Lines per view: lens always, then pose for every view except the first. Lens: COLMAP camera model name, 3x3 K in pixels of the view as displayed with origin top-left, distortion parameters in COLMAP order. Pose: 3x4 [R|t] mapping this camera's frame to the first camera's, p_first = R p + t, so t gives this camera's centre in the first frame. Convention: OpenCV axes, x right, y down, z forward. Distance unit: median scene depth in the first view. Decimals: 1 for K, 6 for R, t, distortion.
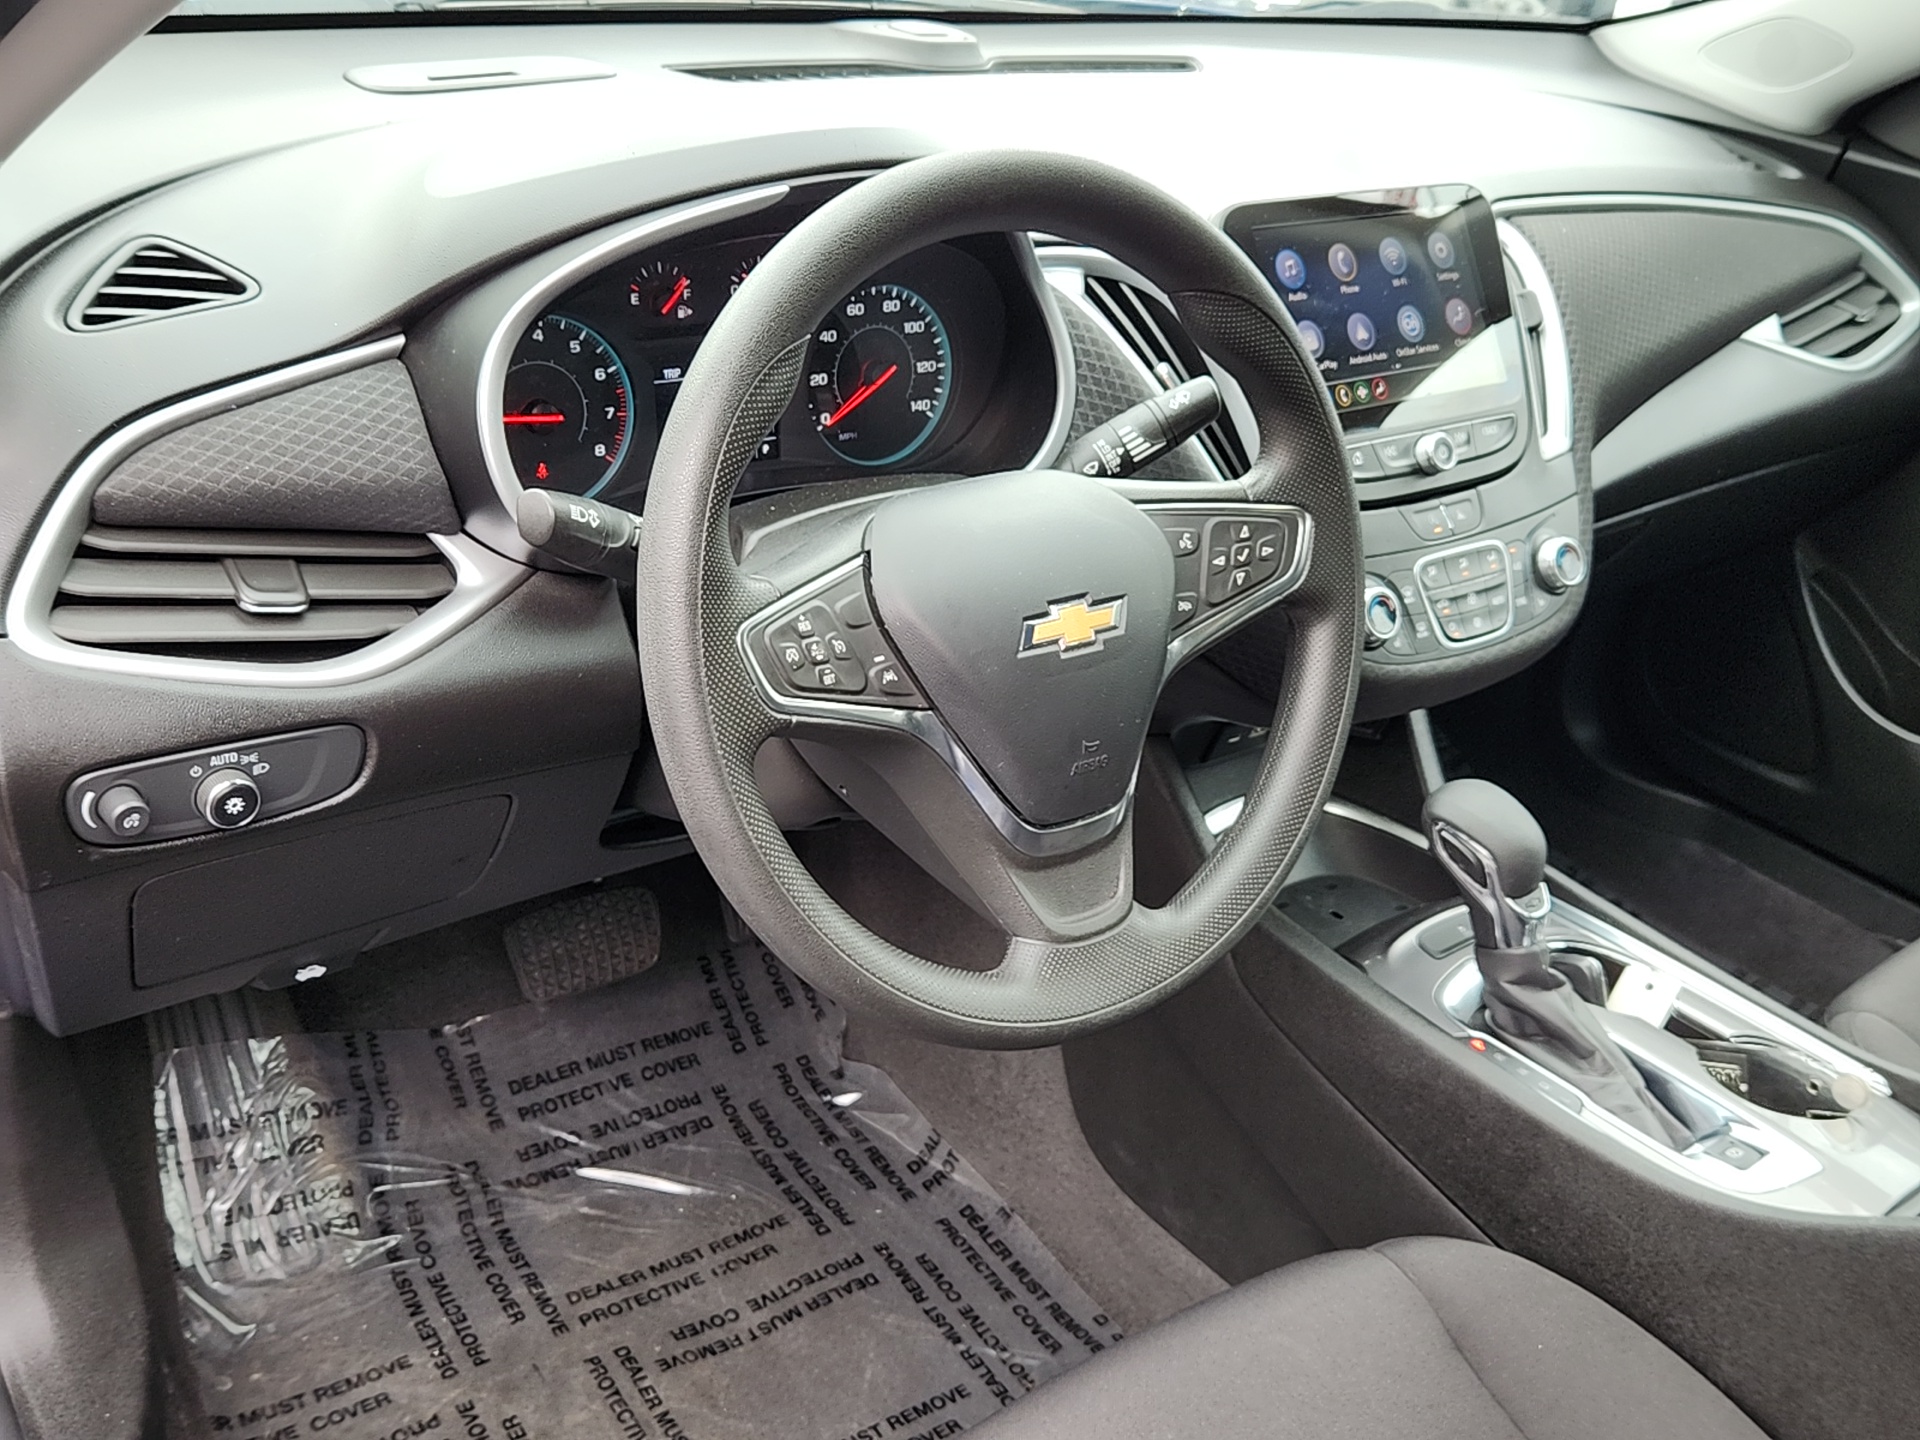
lens RADIAL K [[1839.4, 0, 1088.1], [0, 1839.4, 700.0], [0, 0, 1]] dist [0.058234, 0.000000]
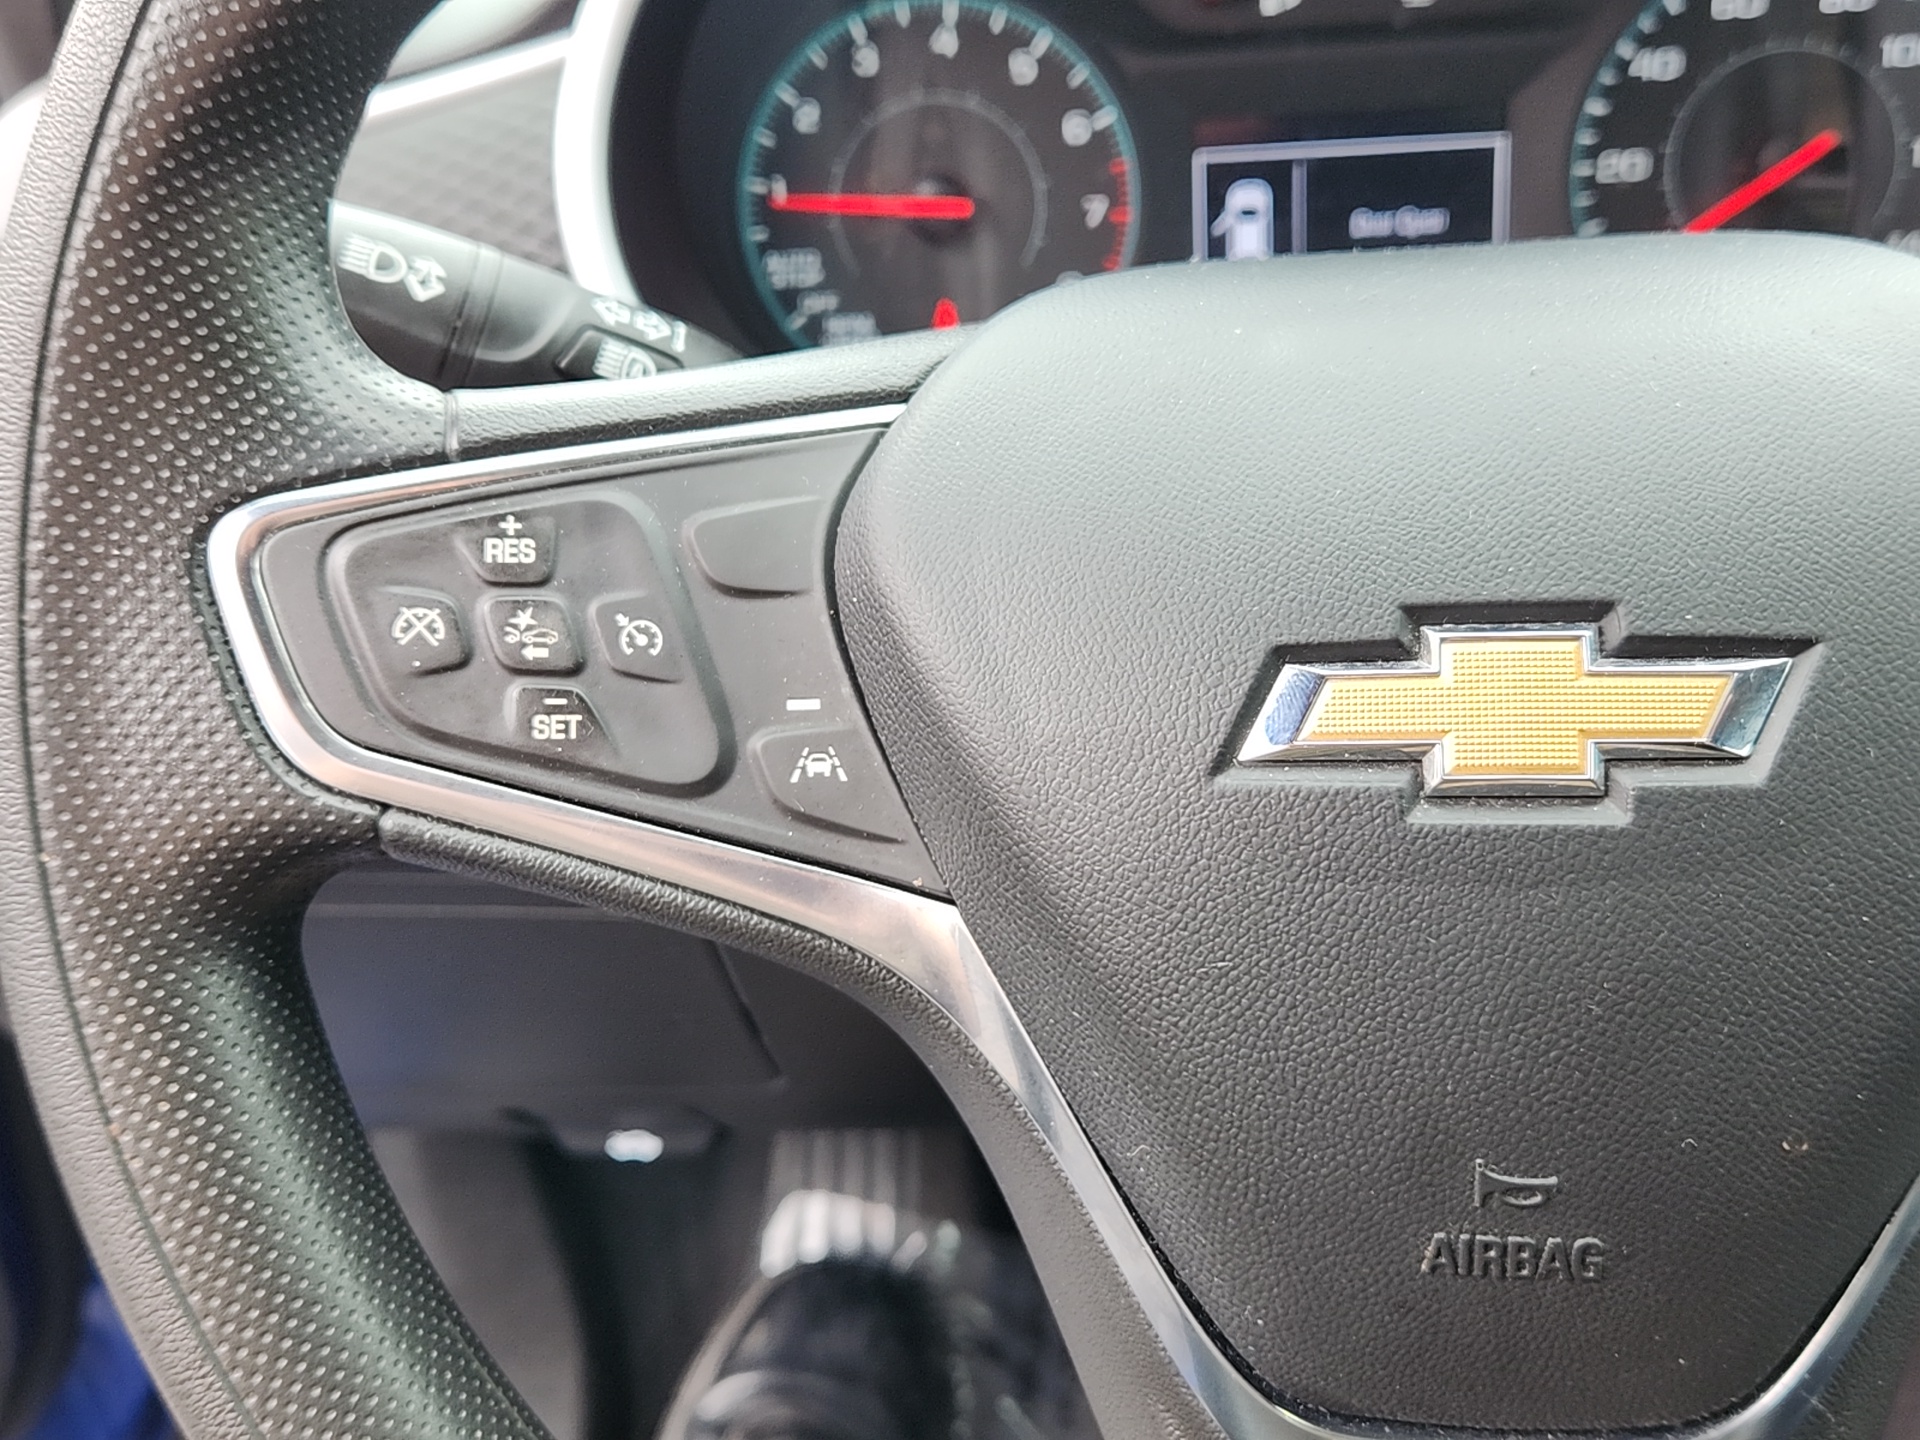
lens RADIAL K [[1983.1, 0, 952.8], [0, 1983.1, 717.9], [0, 0, 1]] dist [0.034155, 0.000000]
pose [[0.674039, 0.146251, -0.724073, 0.109751], [-0.188743, 0.981766, 0.022601, -0.023498], [0.714176, 0.121430, 0.689353, 0.558257]]
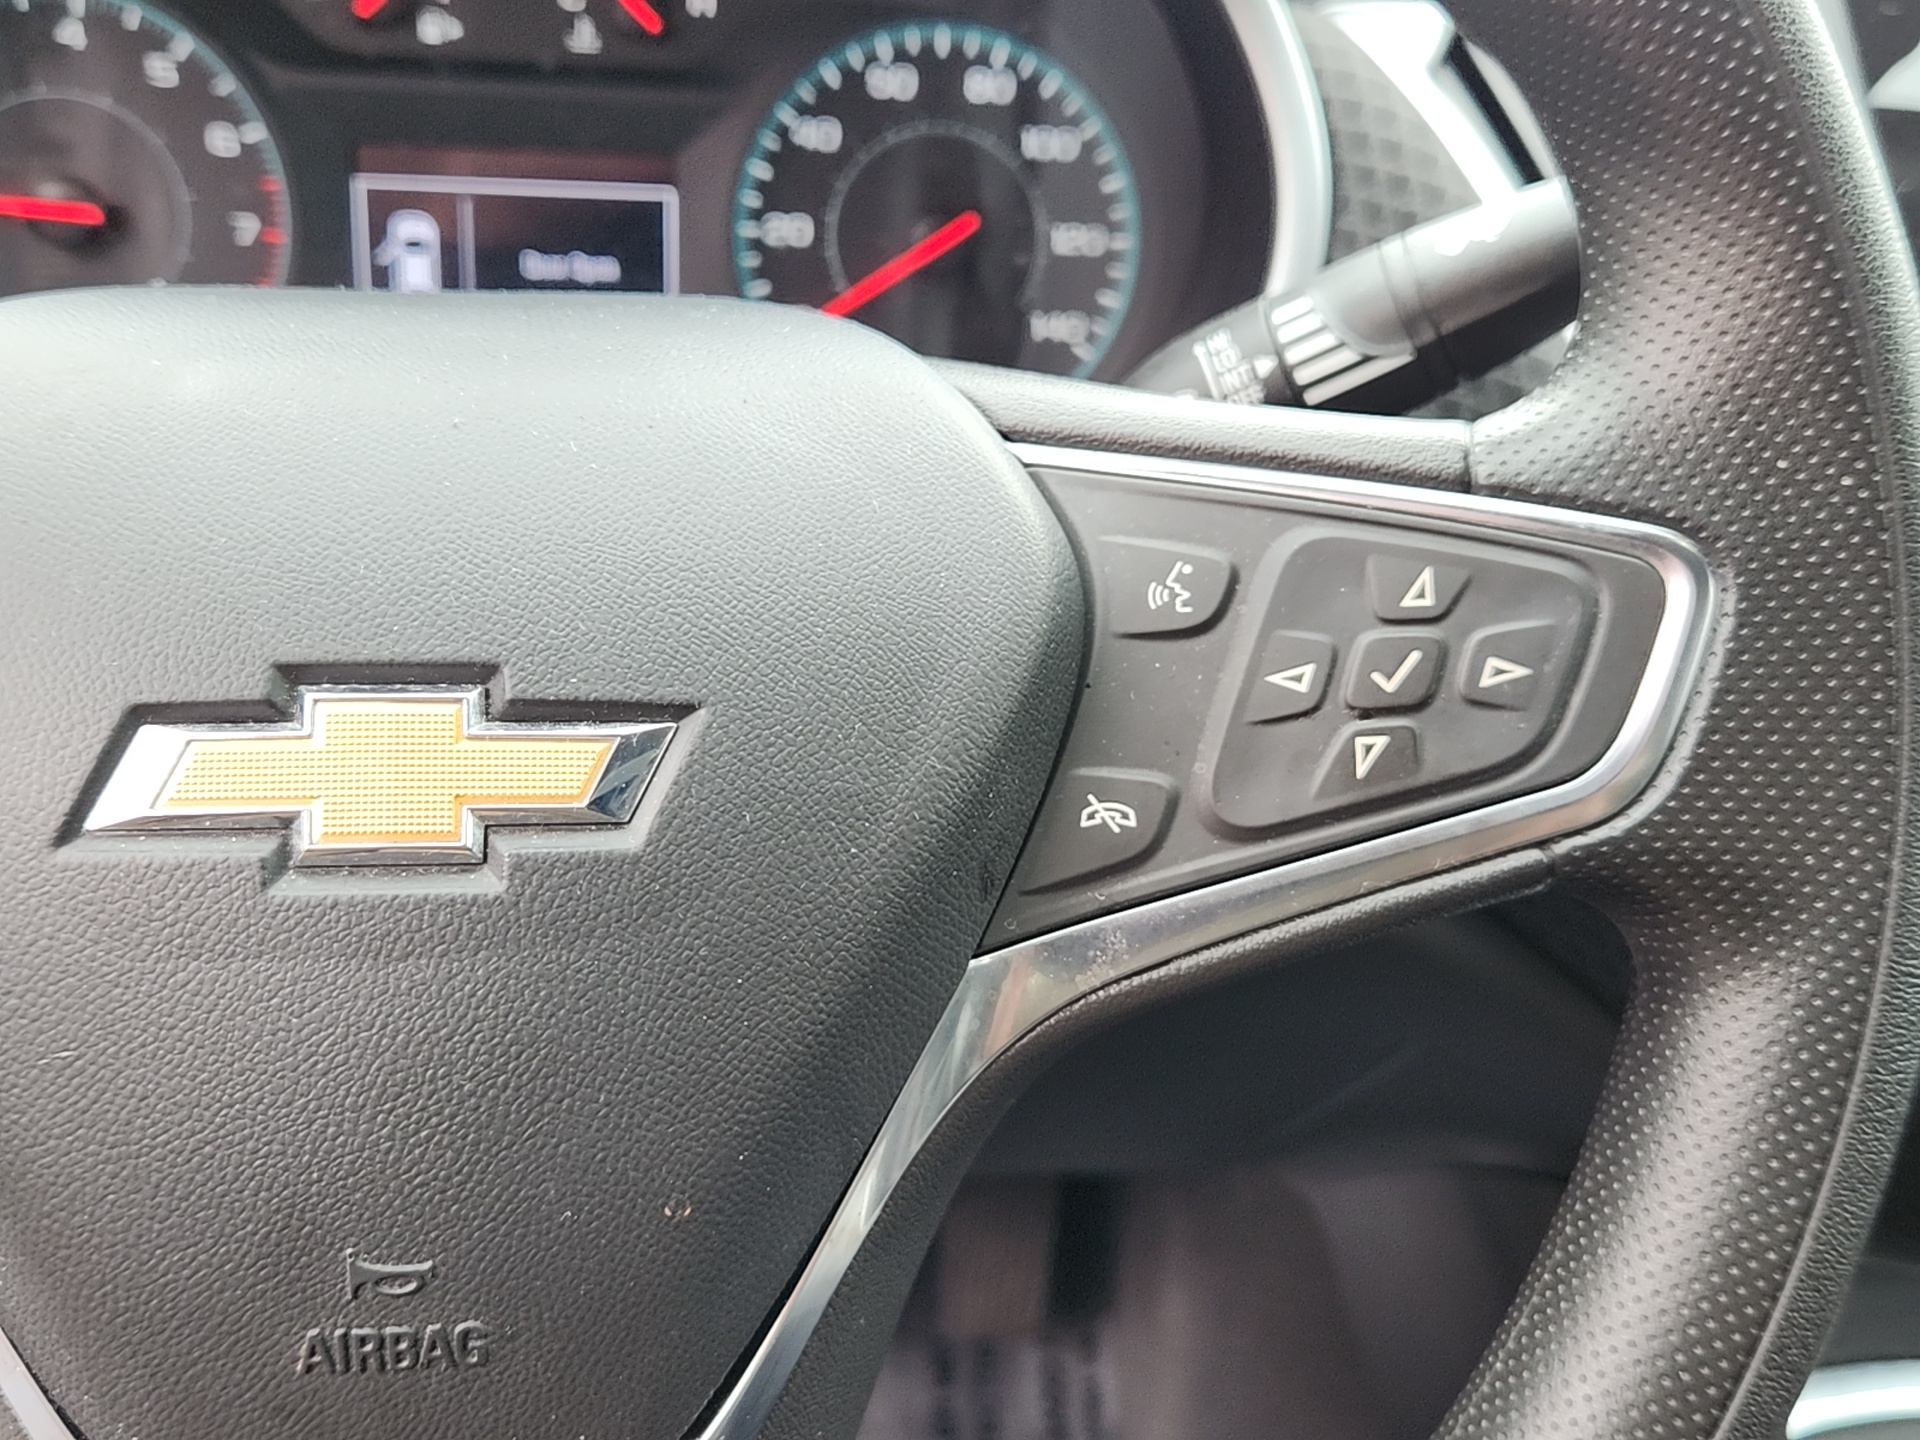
lens RADIAL K [[1983.1, 0, 933.5], [0, 1983.1, 712.7], [0, 0, 1]] dist [0.034155, 0.000000]
pose [[0.851659, 0.138741, -0.505398, 0.145985], [-0.190889, 0.980202, -0.052588, -0.037102], [0.488096, 0.141261, 0.861283, 0.598548]]
